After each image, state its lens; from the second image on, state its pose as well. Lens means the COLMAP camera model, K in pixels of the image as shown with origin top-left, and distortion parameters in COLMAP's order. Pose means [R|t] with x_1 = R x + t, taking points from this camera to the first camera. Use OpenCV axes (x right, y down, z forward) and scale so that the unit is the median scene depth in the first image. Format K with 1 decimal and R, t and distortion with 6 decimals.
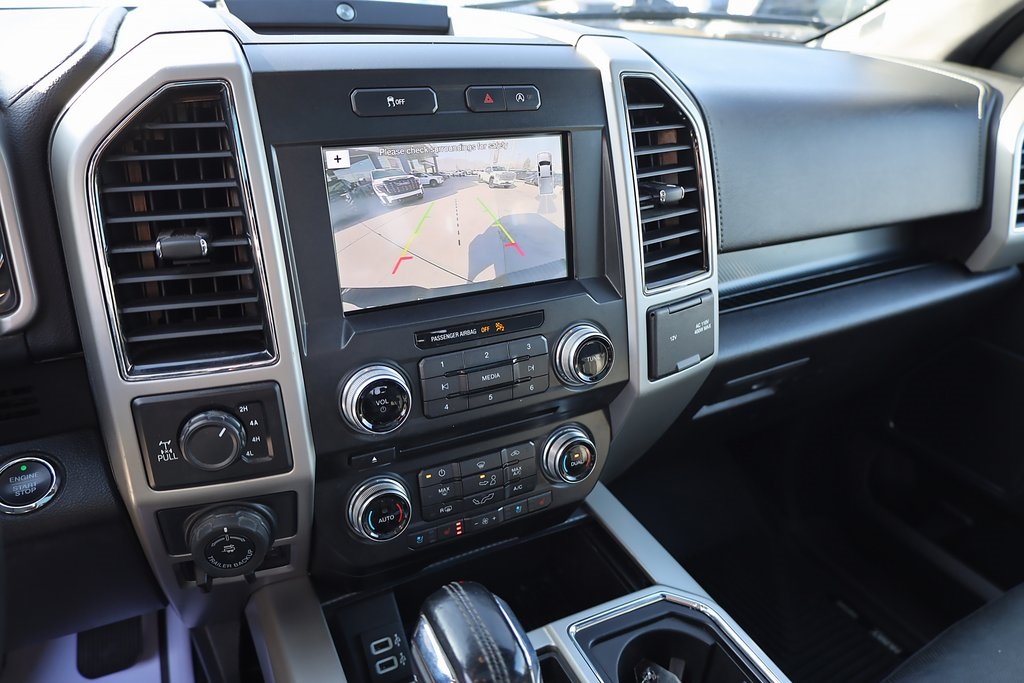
lens RADIAL K [[699.9, 0, 508.1], [0, 699.9, 341.7], [0, 0, 1]] dist [-0.004971, -0.000083]
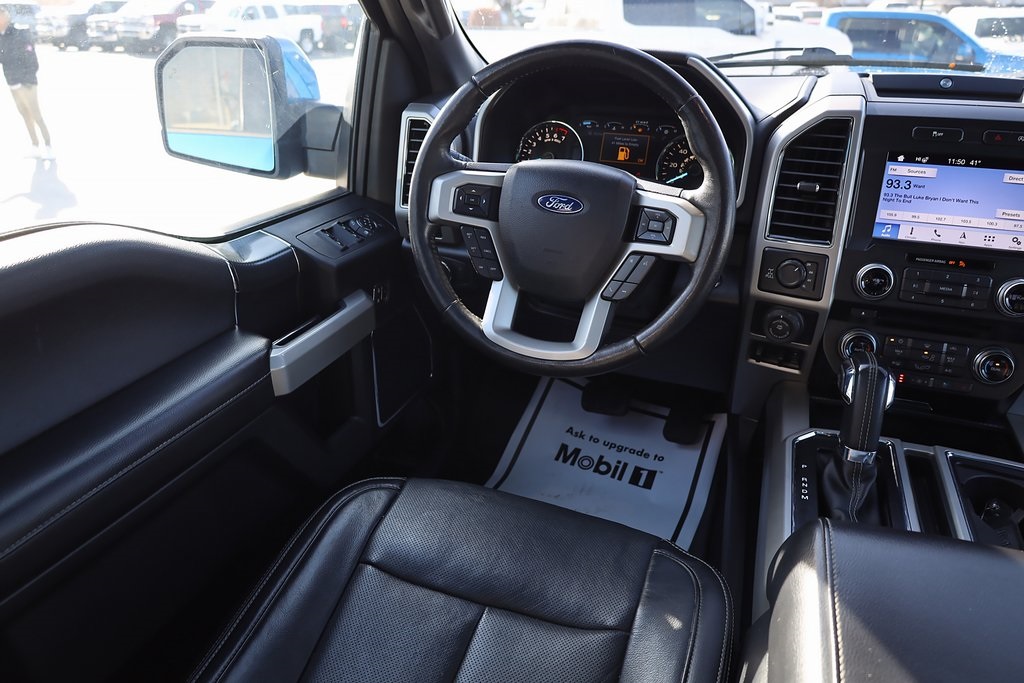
lens RADIAL K [[695.8, 0, 514.8], [0, 695.8, 345.1], [0, 0, 1]] dist [-0.012138, 0.001073]
pose [[0.676470, 0.284050, -0.679488, 0.476934], [-0.313099, 0.946020, 0.083762, 0.385618], [0.666601, 0.156085, 0.728890, -1.008585]]
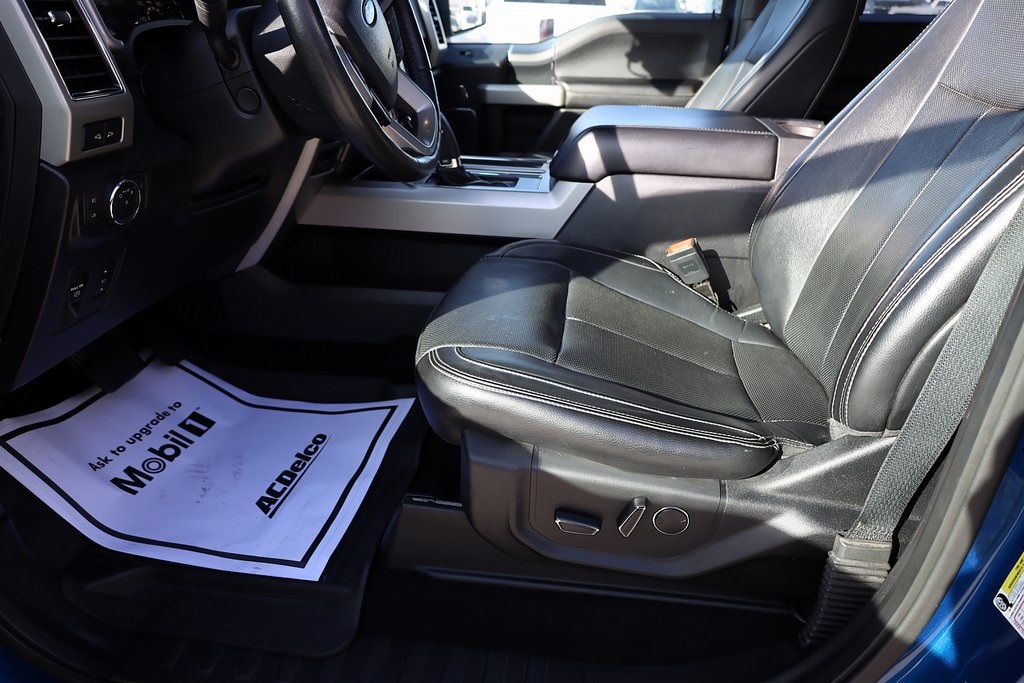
lens RADIAL K [[715.3, 0, 529.0], [0, 715.3, 342.8], [0, 0, 1]] dist [-0.000895, -0.004249]
pose [[0.540211, -0.384864, 0.748366, -2.230887], [0.402458, 0.899155, 0.171895, 0.777253], [-0.739053, 0.208327, 0.640625, -0.998798]]
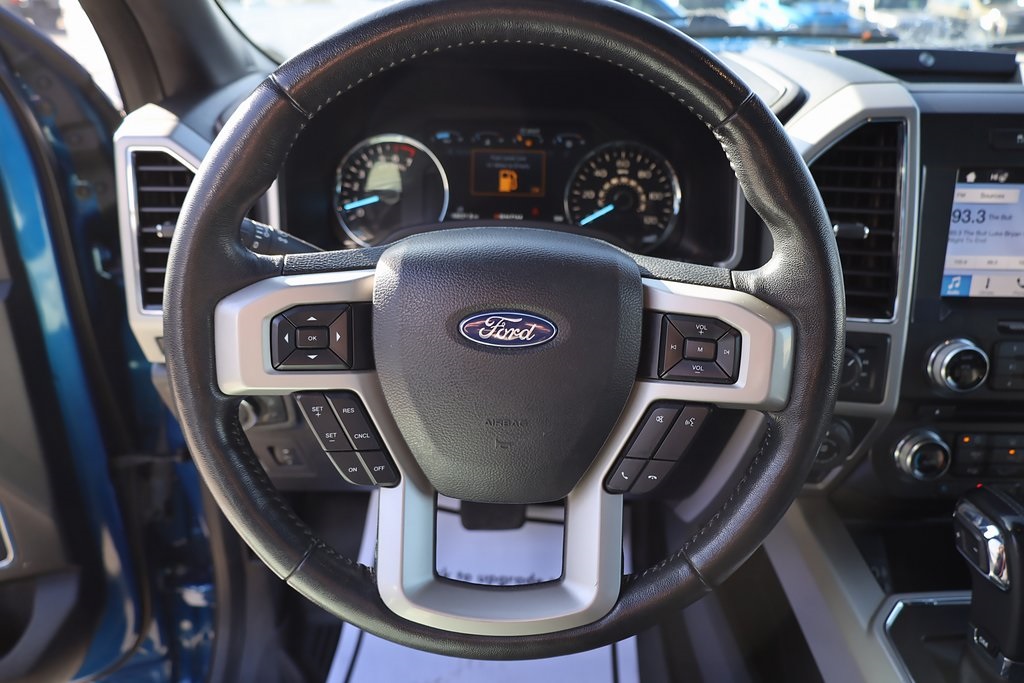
lens RADIAL K [[698.8, 0, 508.7], [0, 698.8, 350.3], [0, 0, 1]] dist [-0.006170, -0.001357]
pose [[0.888299, 0.183647, -0.420950, -0.367356], [-0.188696, 0.981576, 0.030039, 0.164672], [0.418711, 0.052748, 0.906586, -0.495351]]
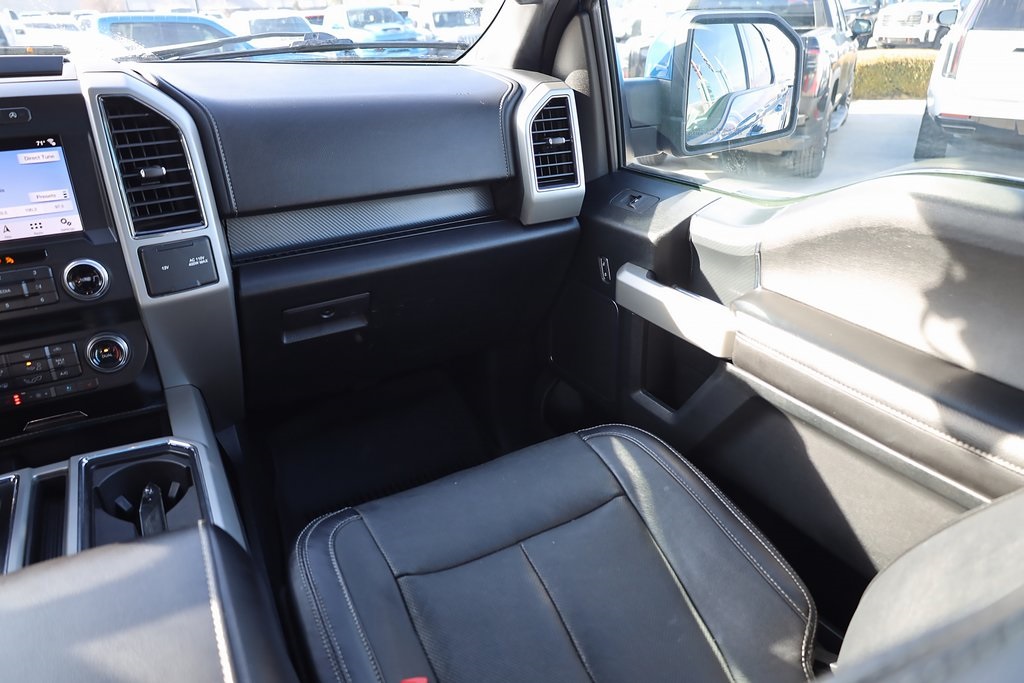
lens RADIAL K [[699.9, 0, 508.1], [0, 699.9, 341.7], [0, 0, 1]] dist [-0.004971, -0.000083]
pose [[0.998049, -0.062422, 0.001461, 1.110436], [0.062436, 0.997504, -0.032975, 0.287772], [0.000601, 0.033001, 0.999455, -0.569241]]
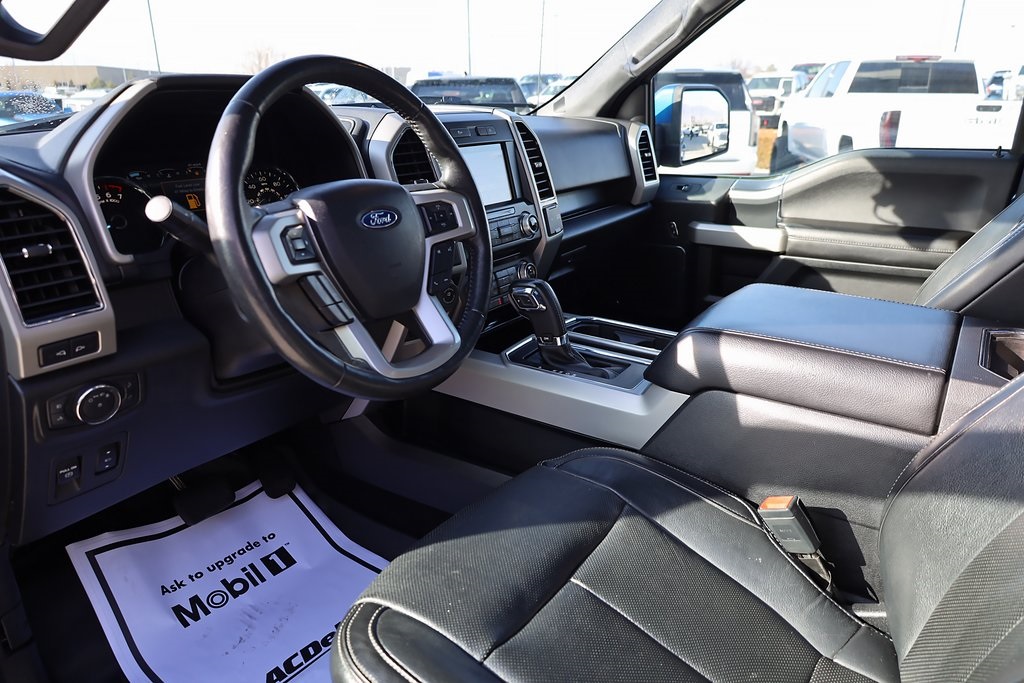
lens RADIAL K [[719.9, 0, 512.0], [0, 719.9, 341.5], [0, 0, 1]] dist [-0.010768, 0.000733]
pose [[0.865135, -0.210391, 0.455278, -1.335900], [0.276515, 0.957418, -0.083006, 0.679440], [-0.418428, 0.197702, 0.886472, -1.311335]]
